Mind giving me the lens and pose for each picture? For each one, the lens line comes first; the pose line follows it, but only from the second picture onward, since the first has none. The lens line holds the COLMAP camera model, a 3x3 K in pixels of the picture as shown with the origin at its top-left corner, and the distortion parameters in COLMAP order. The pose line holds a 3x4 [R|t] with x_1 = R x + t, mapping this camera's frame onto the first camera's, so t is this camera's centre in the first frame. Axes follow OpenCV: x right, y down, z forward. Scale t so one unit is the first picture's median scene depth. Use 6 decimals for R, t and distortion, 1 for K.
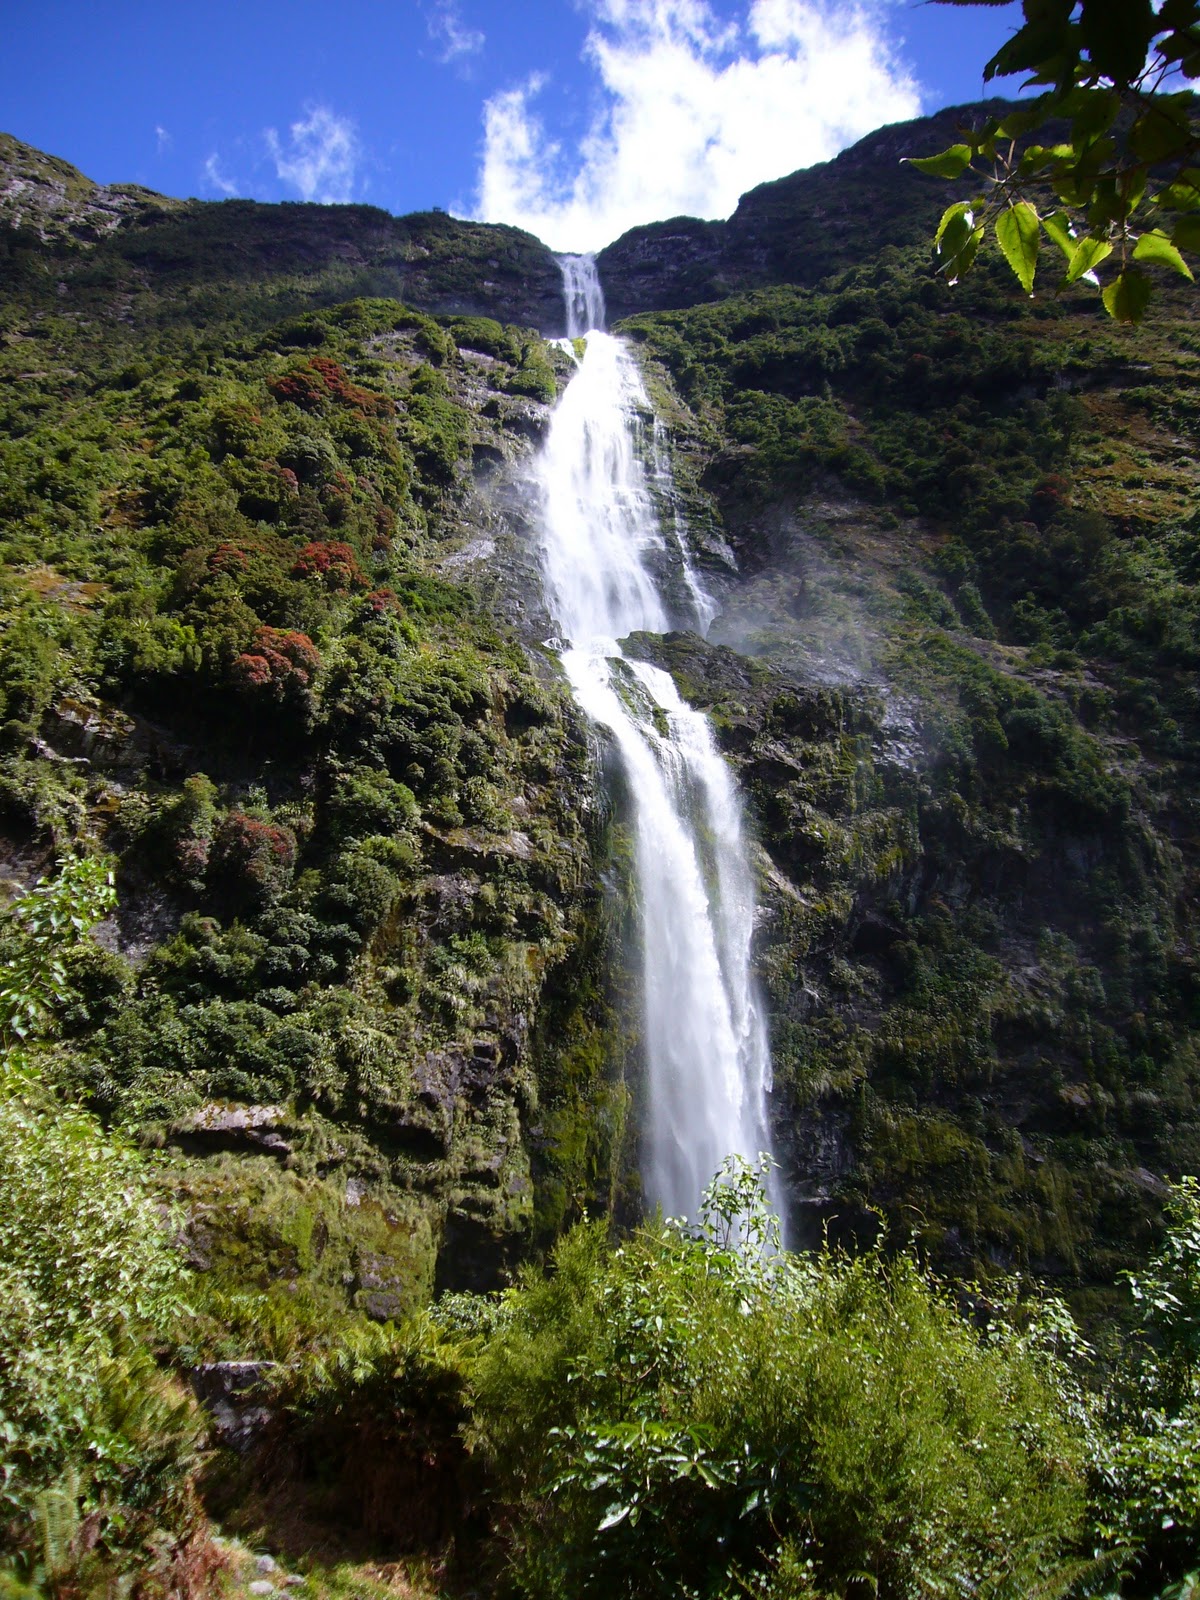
lens RADIAL K [[1108.9, 0, 595.5], [0, 1108.9, 800.4], [0, 0, 1]] dist [-0.005956, 0.003380]
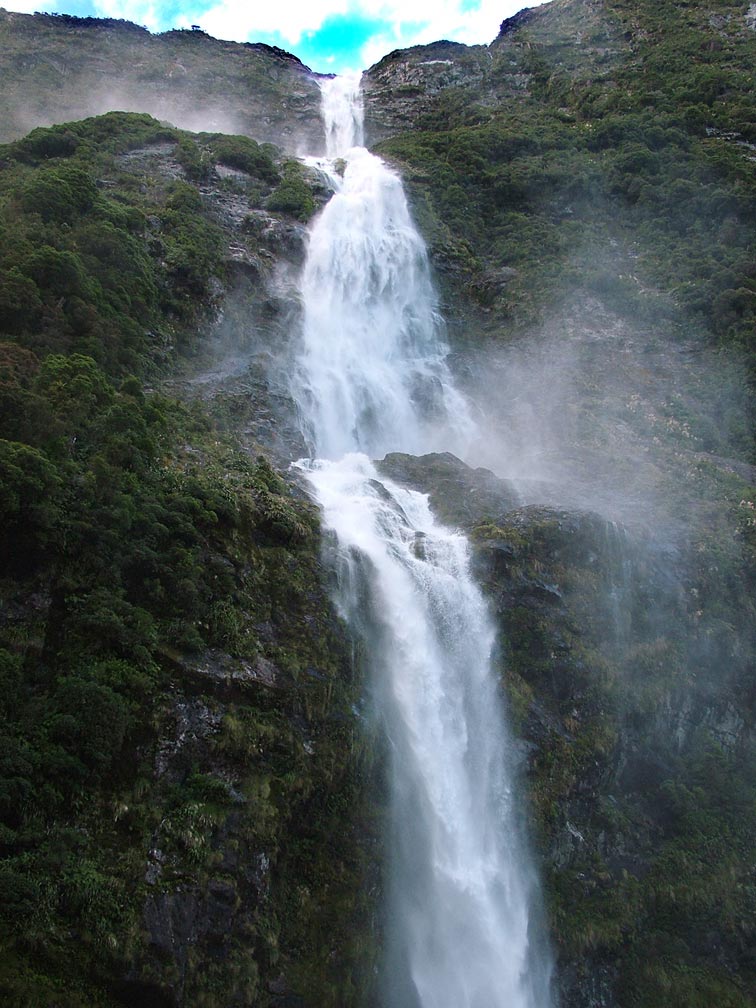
lens RADIAL K [[698.6, 0, 380.6], [0, 698.6, 505.5], [0, 0, 1]] dist [-0.005956, 0.003380]
pose [[0.994594, 0.015836, 0.102627, -0.033760], [-0.005993, 0.995409, -0.095523, -0.045215], [-0.103669, 0.094392, 0.990123, 0.385268]]
